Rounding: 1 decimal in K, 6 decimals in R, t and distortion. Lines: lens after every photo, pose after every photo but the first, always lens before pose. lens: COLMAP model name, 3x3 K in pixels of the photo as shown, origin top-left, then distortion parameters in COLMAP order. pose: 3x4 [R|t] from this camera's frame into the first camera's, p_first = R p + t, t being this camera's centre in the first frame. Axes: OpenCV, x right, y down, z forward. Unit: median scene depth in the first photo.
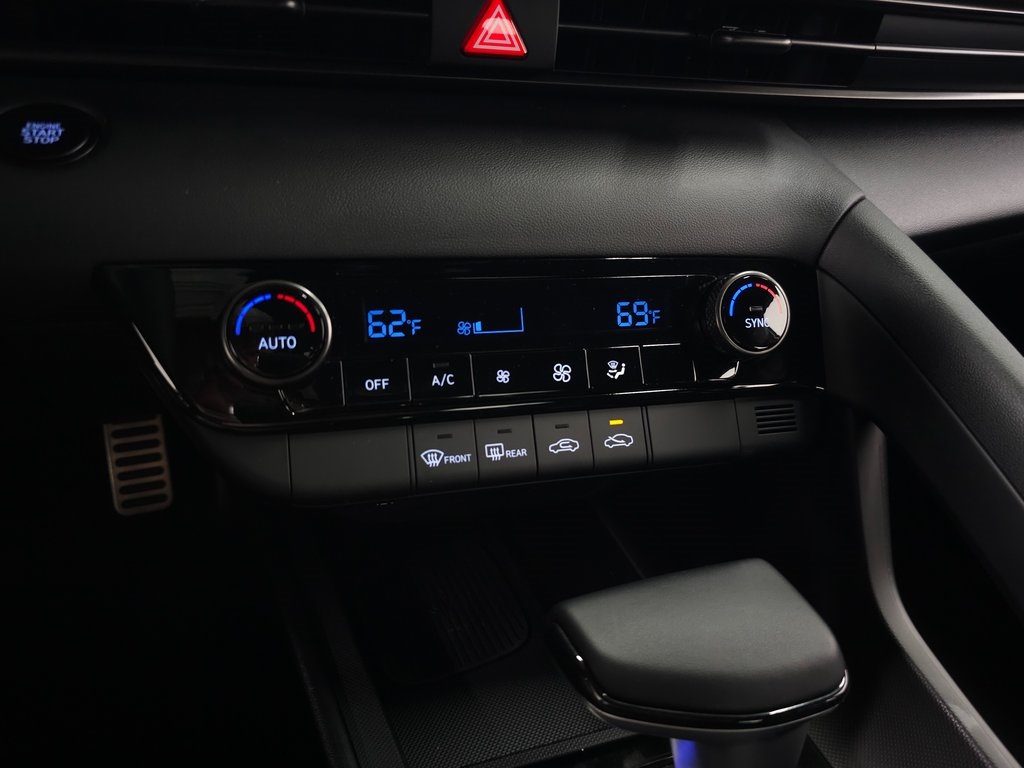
lens RADIAL K [[667.6, 0, 512.0], [0, 667.6, 384.0], [0, 0, 1]] dist [0.044162, -0.055839]
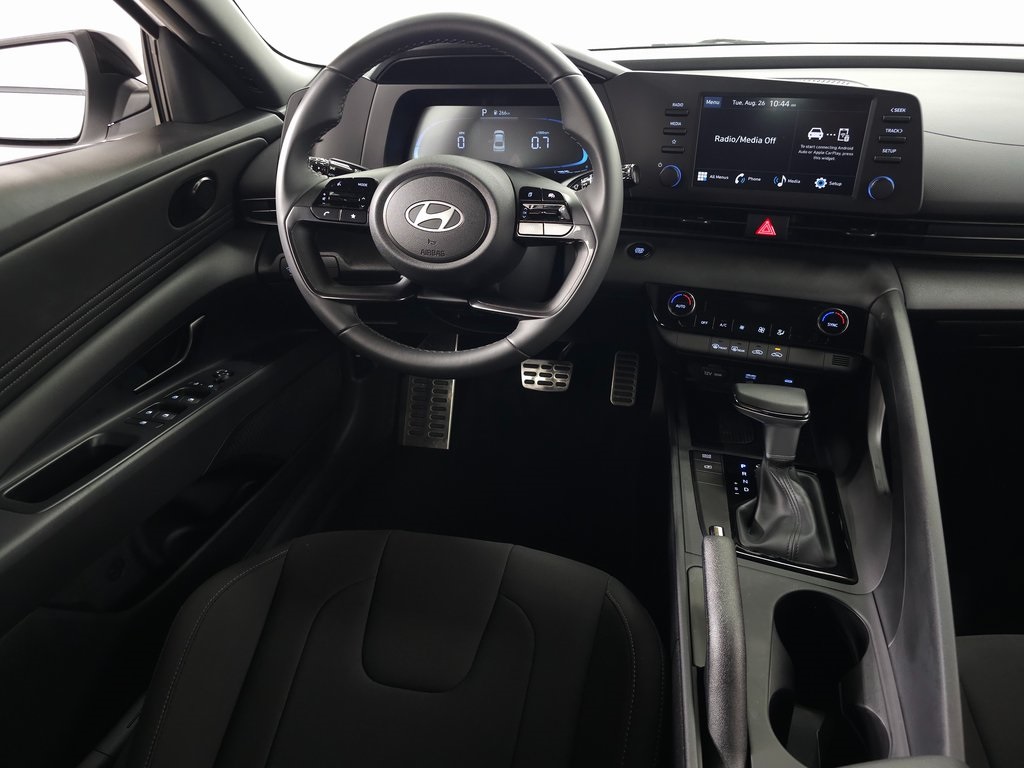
lens RADIAL K [[669.1, 0, 518.5], [0, 669.1, 383.7], [0, 0, 1]] dist [0.048108, -0.078964]
pose [[0.805951, 0.192643, -0.559760, 1.024040], [-0.233538, 0.972346, -0.001616, 0.528739], [0.543969, 0.132028, 0.828653, -2.382372]]
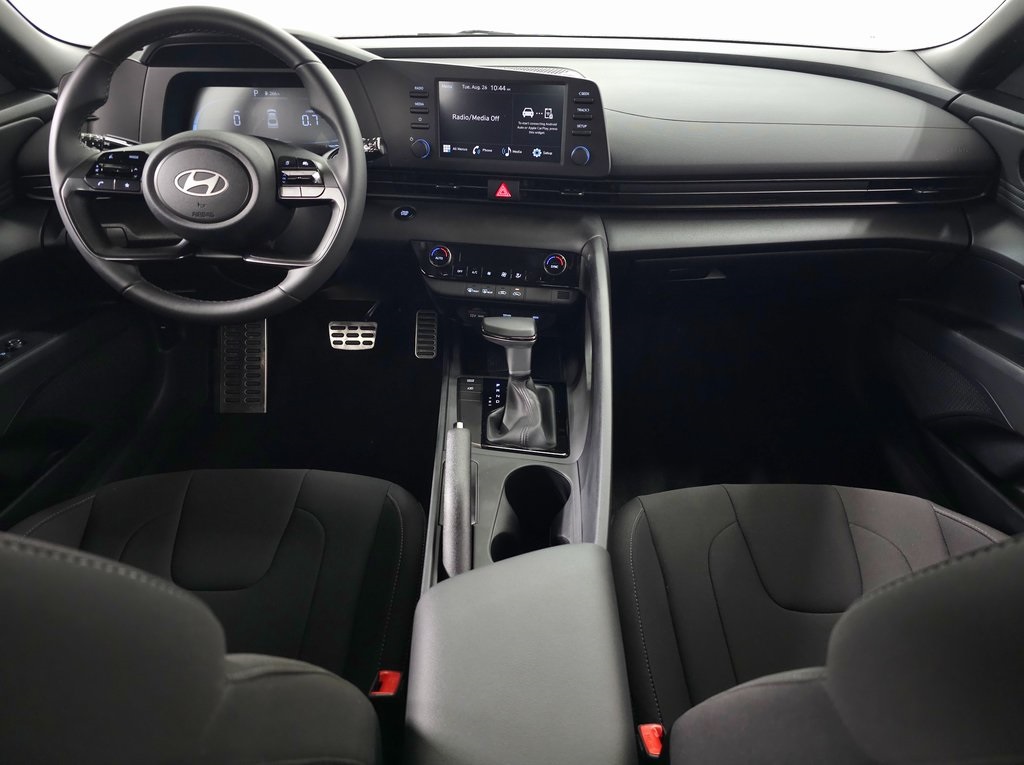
lens RADIAL K [[667.6, 0, 512.0], [0, 667.6, 382.5], [0, 0, 1]] dist [0.044162, -0.055839]
pose [[0.914865, 0.135372, -0.380390, 1.768018], [-0.154227, 0.987846, -0.019373, 0.709160], [0.373144, 0.076390, 0.924623, -2.710199]]
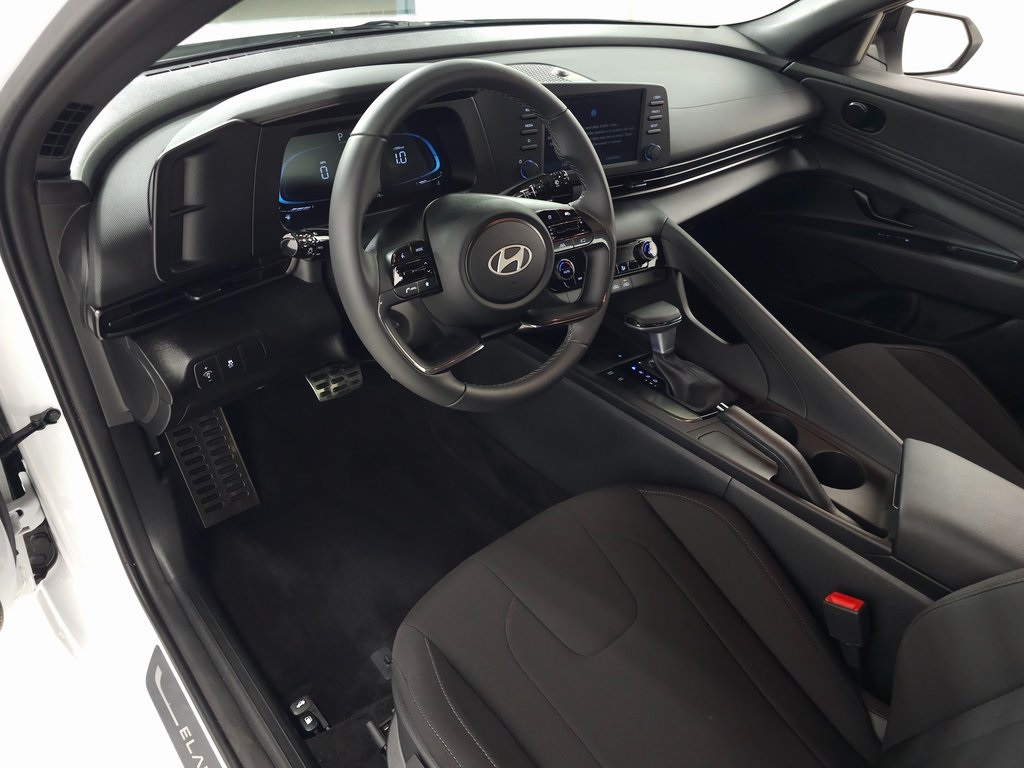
lens RADIAL K [[669.1, 0, 518.5], [0, 669.1, 383.7], [0, 0, 1]] dist [0.048108, -0.078964]
pose [[0.956032, -0.197867, 0.216452, -1.657745], [0.181888, 0.979042, 0.091614, 0.200599], [-0.230043, -0.048216, 0.971985, -3.256472]]
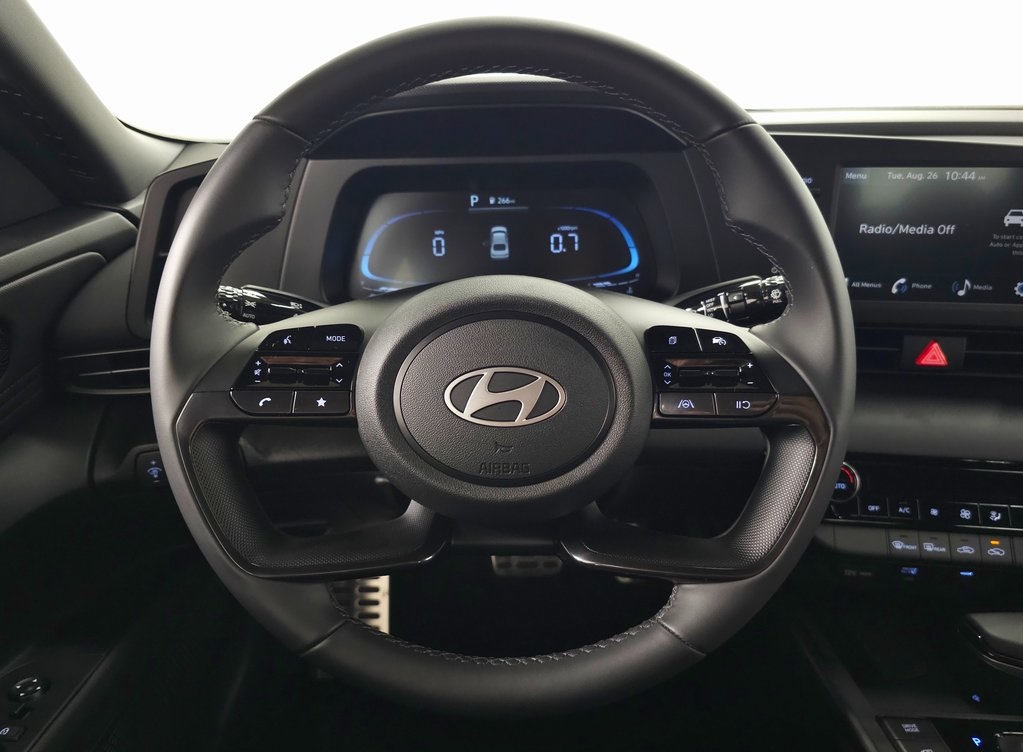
lens RADIAL K [[707.8, 0, 504.6], [0, 707.8, 379.3], [0, 0, 1]] dist [0.019522, -0.035752]
pose [[0.910286, 0.047441, -0.411253, -0.349990], [-0.130381, 0.975711, -0.176036, 0.152146], [0.392913, 0.213863, 0.894361, -1.665819]]
